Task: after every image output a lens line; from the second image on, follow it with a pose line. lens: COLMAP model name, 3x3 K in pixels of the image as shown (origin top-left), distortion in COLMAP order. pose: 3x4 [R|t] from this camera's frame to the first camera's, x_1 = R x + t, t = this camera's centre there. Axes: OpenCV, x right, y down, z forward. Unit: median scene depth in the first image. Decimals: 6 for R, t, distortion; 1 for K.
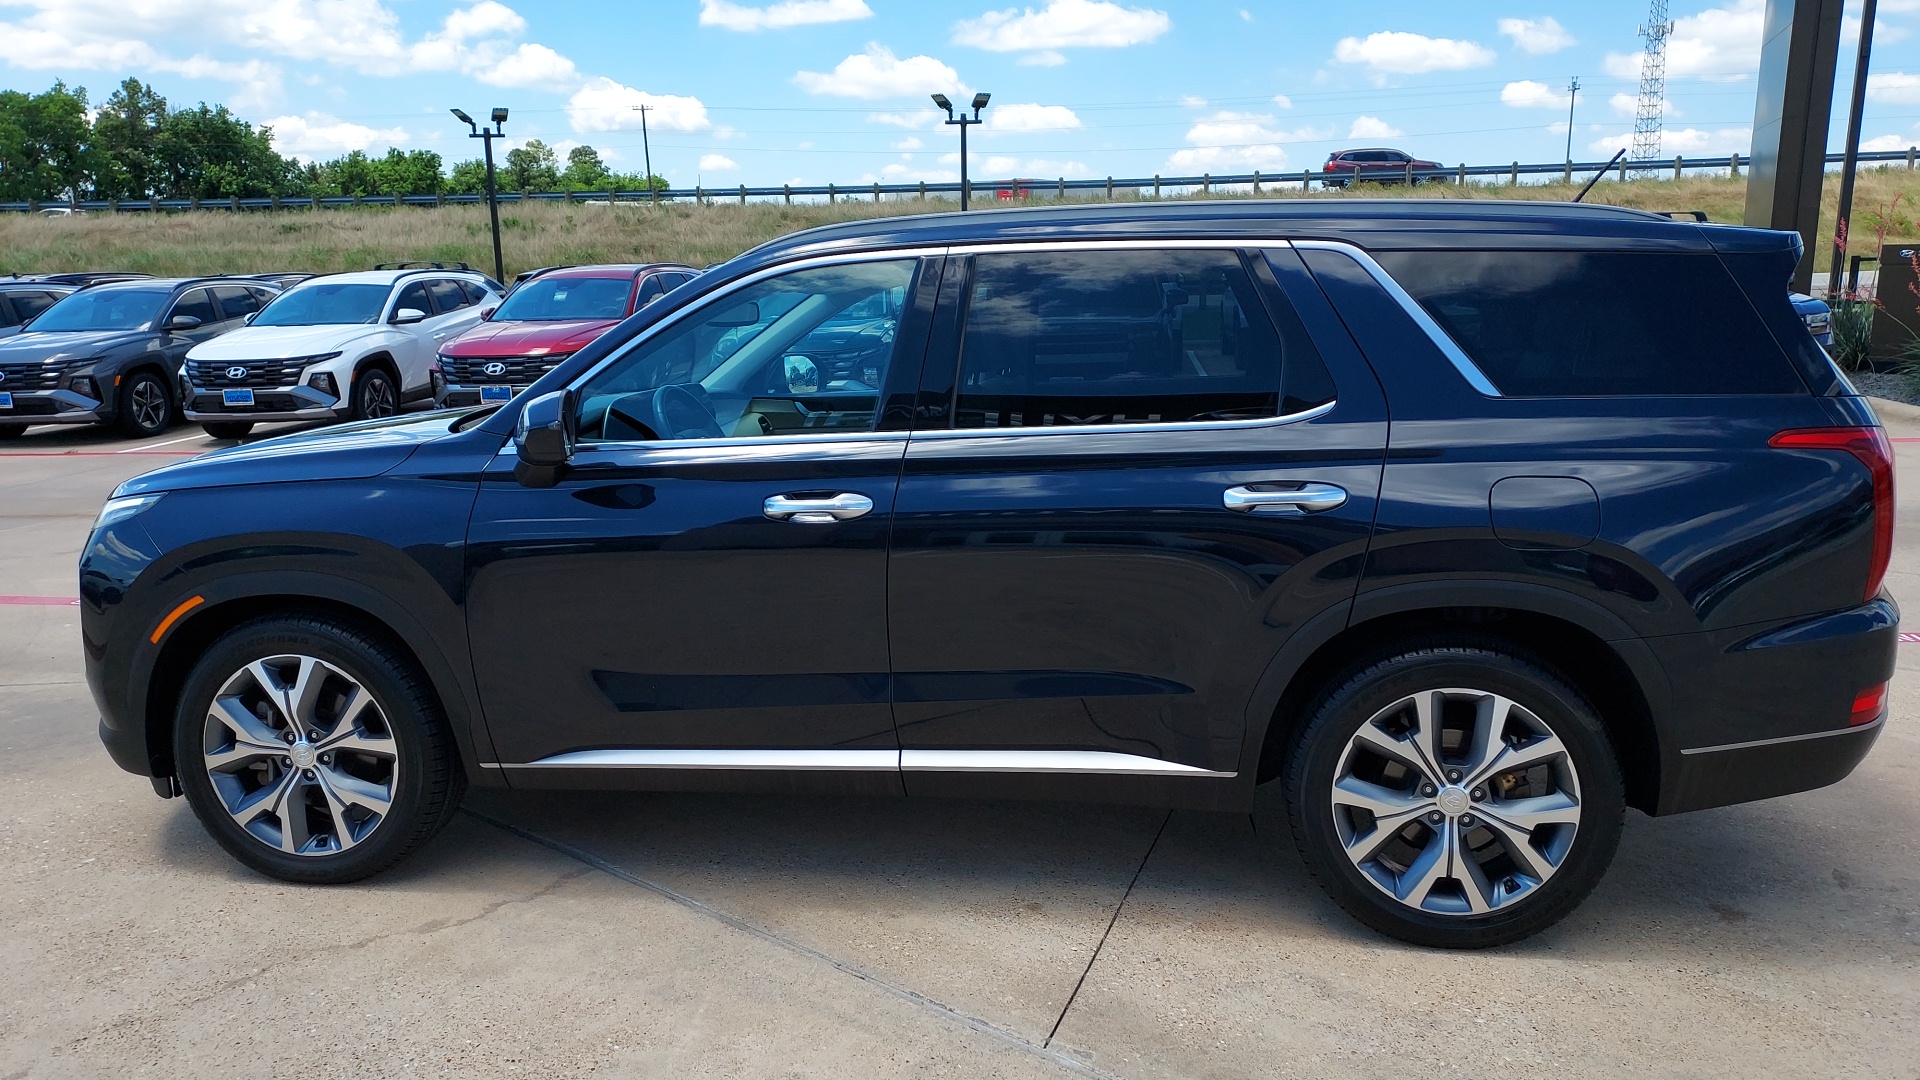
lens RADIAL K [[1388.3, 0, 980.0], [0, 1388.3, 541.8], [0, 0, 1]] dist [0.033330, -0.004592]
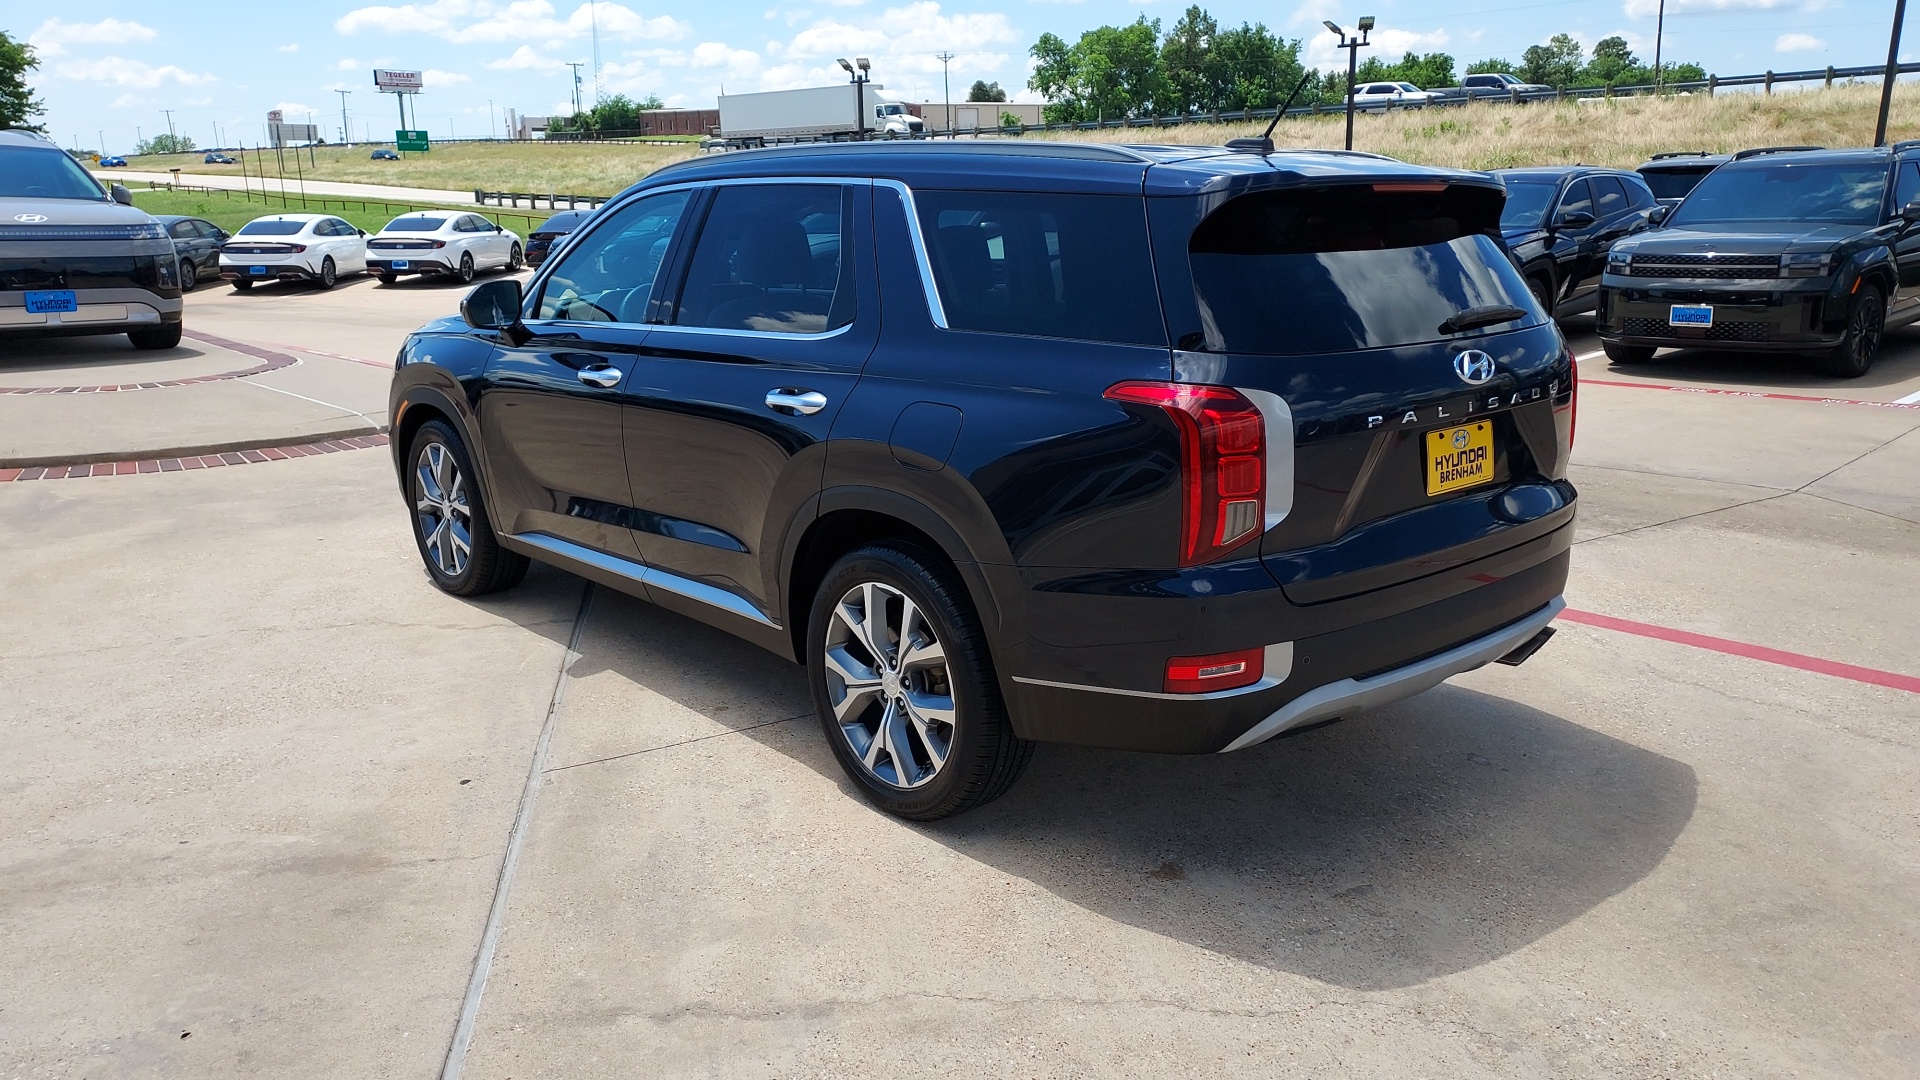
lens RADIAL K [[1388.7, 0, 983.4], [0, 1388.7, 533.9], [0, 0, 1]] dist [0.039947, 0.004773]
pose [[0.776624, 0.157138, -0.610051, 0.929551], [-0.120183, 0.987562, 0.101379, -0.050172], [0.618394, -0.005415, 0.785850, 0.143314]]
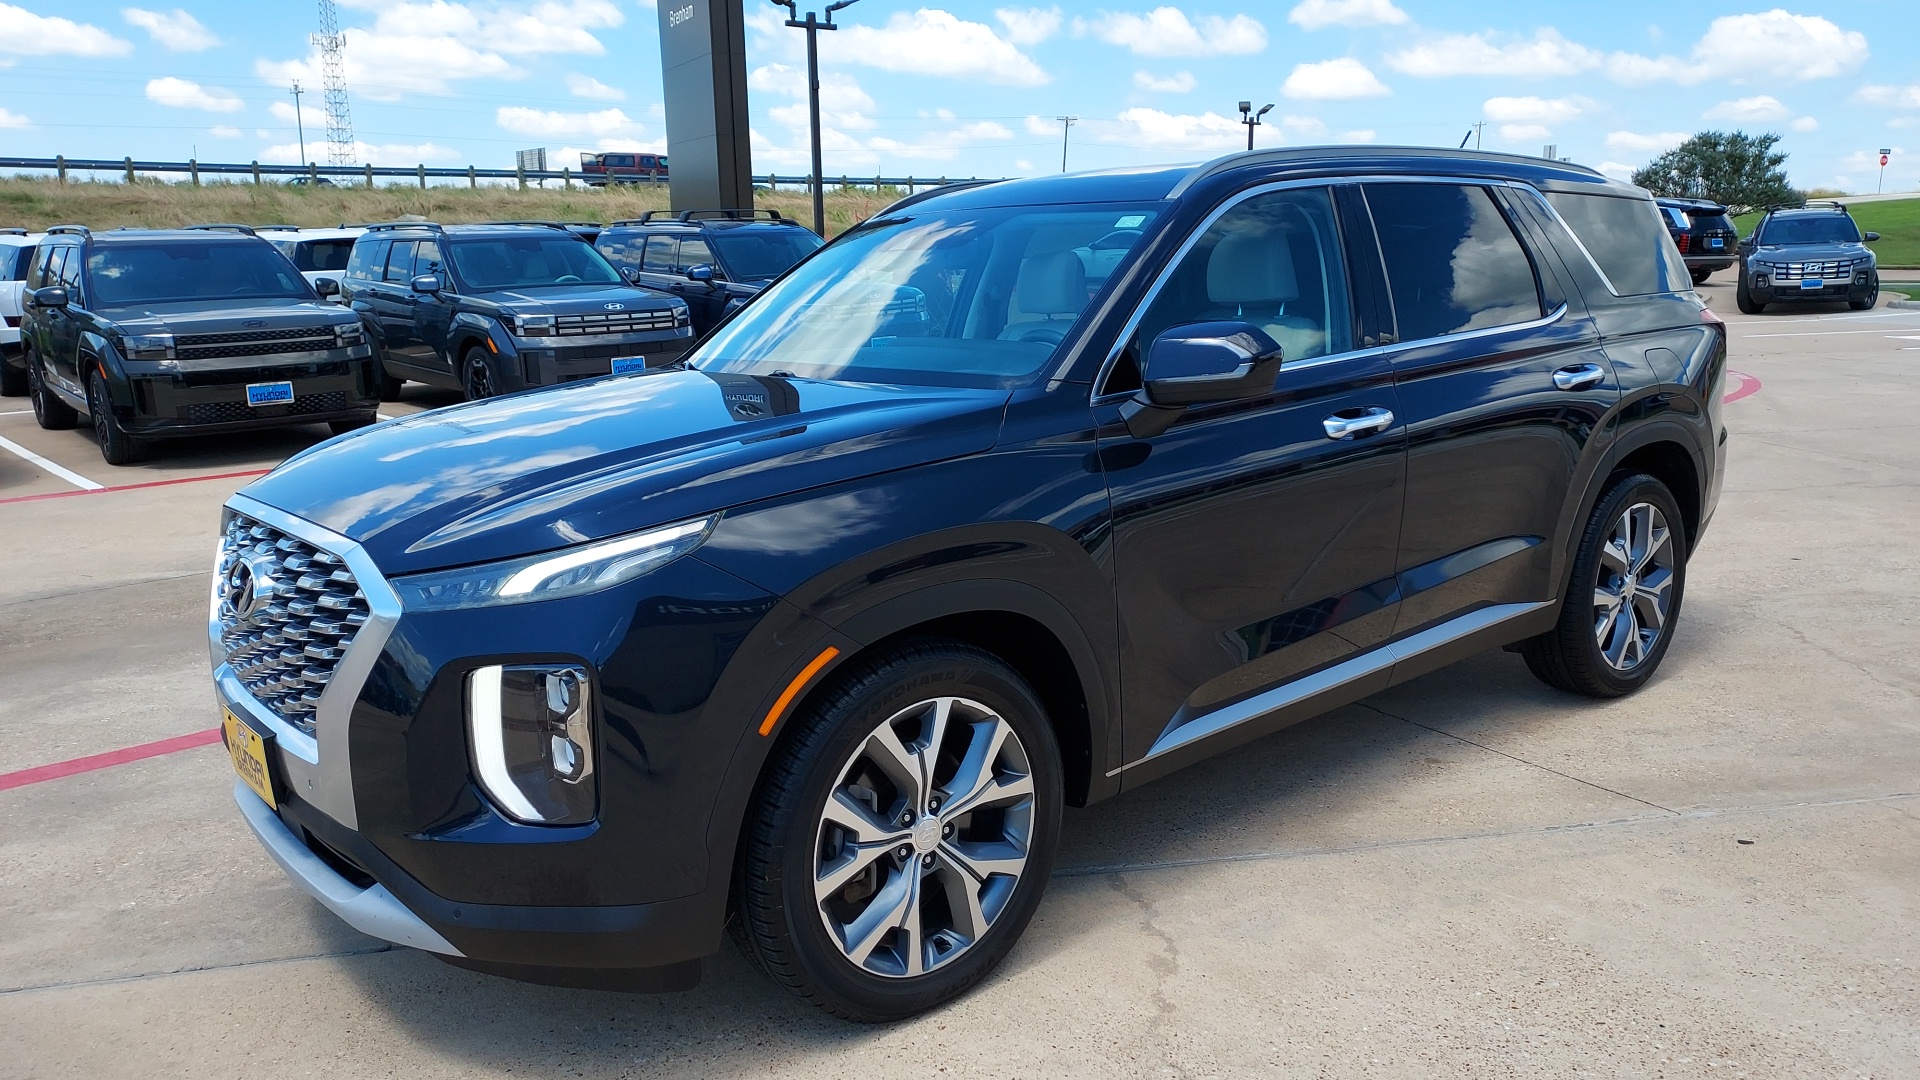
lens RADIAL K [[1388.3, 0, 980.0], [0, 1388.3, 541.8], [0, 0, 1]] dist [0.033330, -0.004592]
pose [[0.657506, -0.150999, 0.738164, -0.978816], [0.155752, 0.985790, 0.062920, -0.043229], [-0.737175, 0.073600, 0.671681, 0.467621]]
